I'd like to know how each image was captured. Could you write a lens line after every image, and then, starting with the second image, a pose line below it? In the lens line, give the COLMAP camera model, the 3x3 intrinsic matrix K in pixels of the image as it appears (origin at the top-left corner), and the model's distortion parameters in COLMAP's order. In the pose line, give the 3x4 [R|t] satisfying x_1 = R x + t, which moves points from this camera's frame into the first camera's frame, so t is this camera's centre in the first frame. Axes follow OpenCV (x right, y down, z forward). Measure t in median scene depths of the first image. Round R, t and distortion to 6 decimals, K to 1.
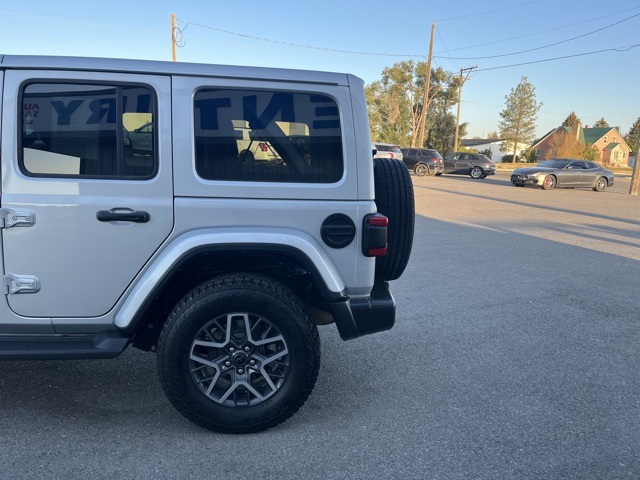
lens RADIAL K [[481.5, 0, 318.5], [0, 481.5, 246.9], [0, 0, 1]] dist [0.070761, -0.092020]
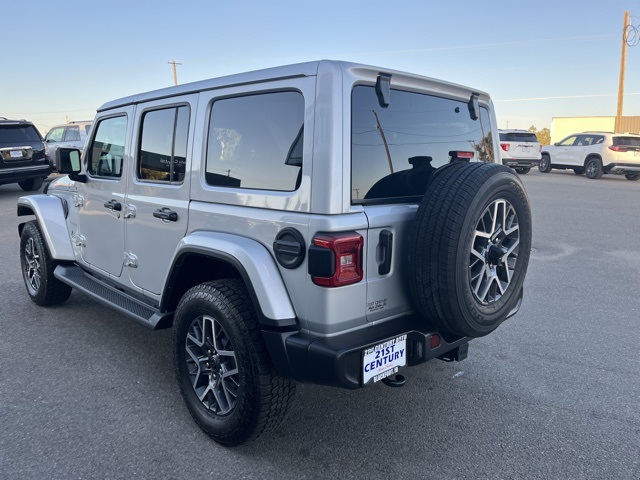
lens RADIAL K [[481.5, 0, 290.7], [0, 481.5, 241.1], [0, 0, 1]] dist [0.070761, -0.092020]
pose [[0.635820, 0.102422, -0.765011, 0.689461], [-0.135971, 0.990519, 0.019605, -0.062304], [0.759766, 0.091554, 0.643719, 0.459580]]
